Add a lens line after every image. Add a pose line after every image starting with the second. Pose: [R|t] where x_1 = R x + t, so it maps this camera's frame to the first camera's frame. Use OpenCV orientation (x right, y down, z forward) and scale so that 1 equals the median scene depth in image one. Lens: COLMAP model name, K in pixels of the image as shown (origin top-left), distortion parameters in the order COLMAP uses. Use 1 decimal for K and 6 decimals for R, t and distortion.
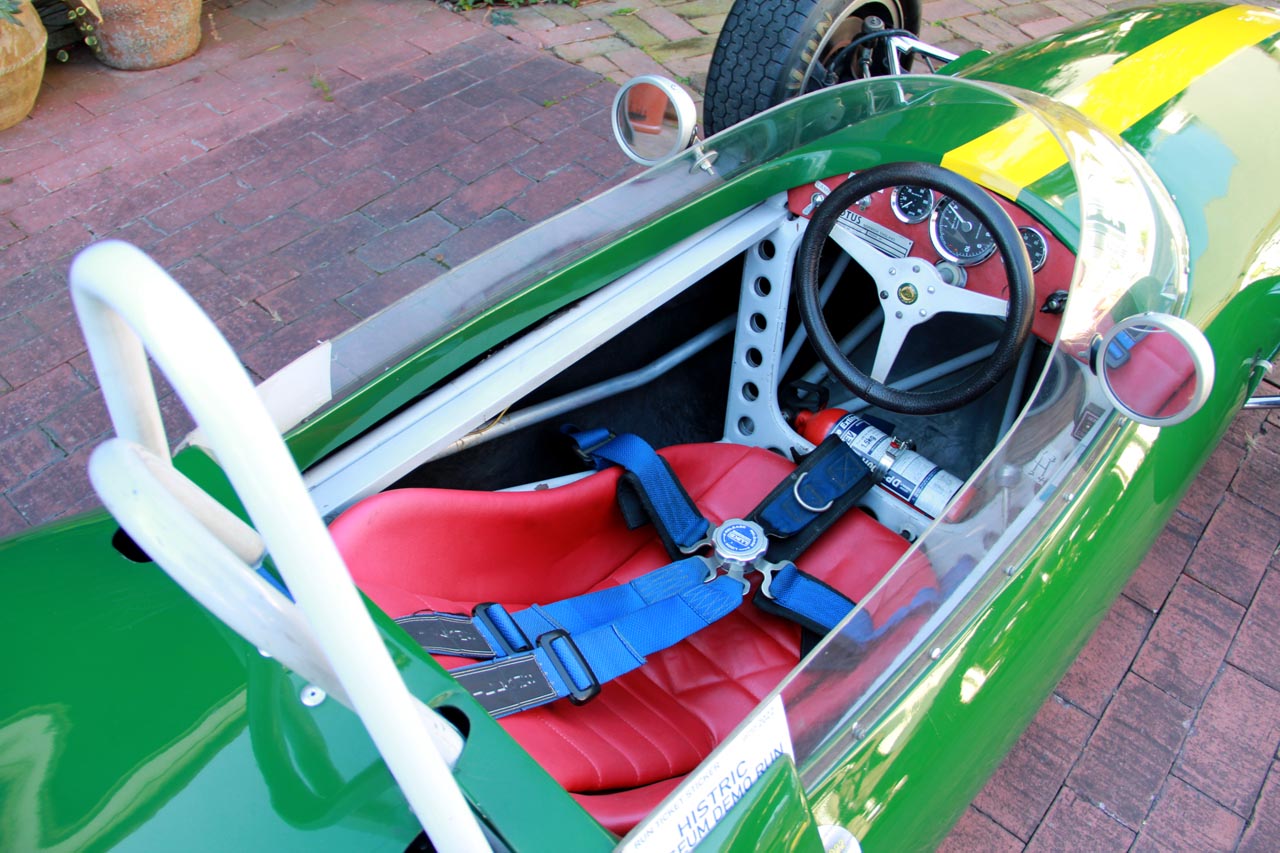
lens RADIAL K [[1074.9, 0, 639.2], [0, 1074.9, 426.0], [0, 0, 1]] dist [-0.065626, 0.012833]
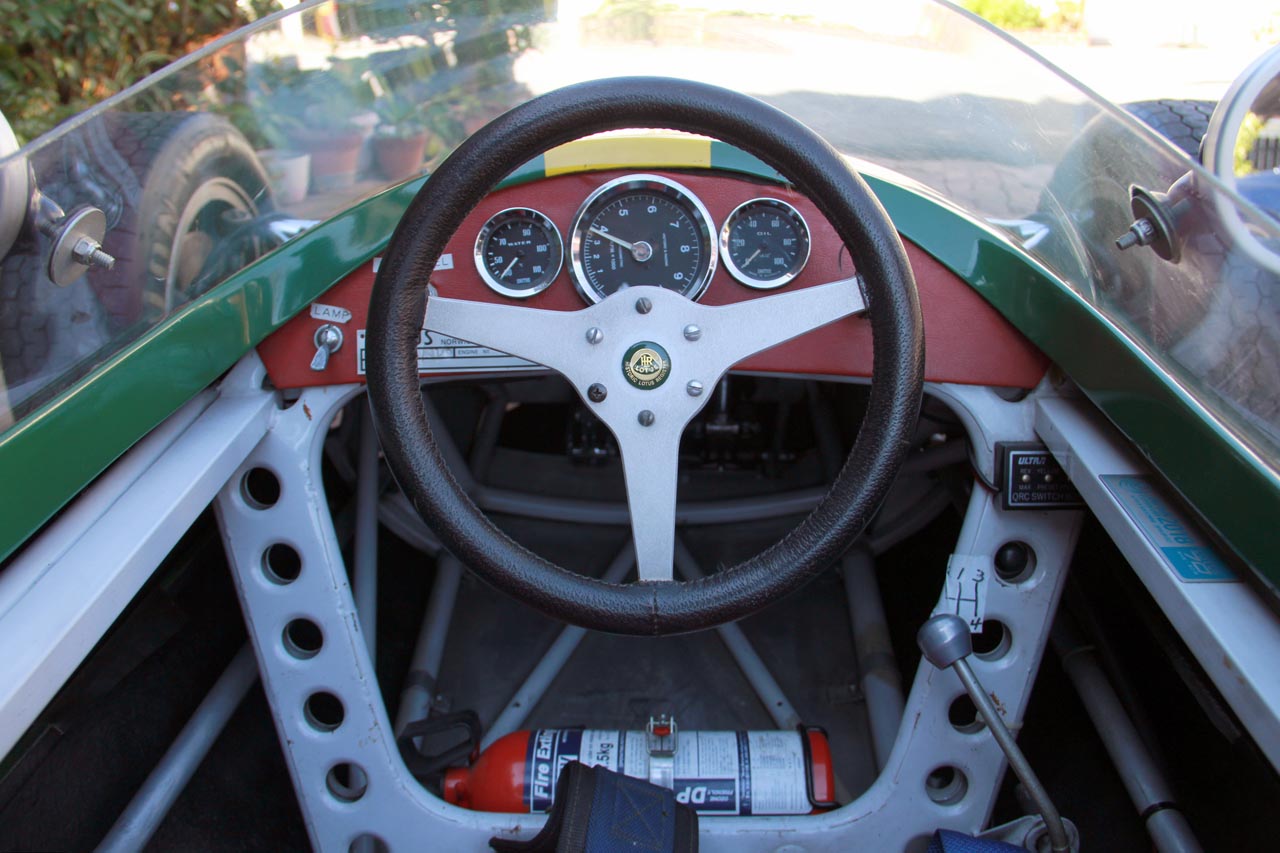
lens RADIAL K [[1074.9, 0, 643.6], [0, 1074.9, 431.9], [0, 0, 1]] dist [-0.065626, 0.012833]
pose [[0.754683, -0.311447, 0.577454, -0.018679], [0.494139, 0.848814, -0.187993, -0.011707], [-0.431602, 0.427218, 0.794484, 0.539680]]
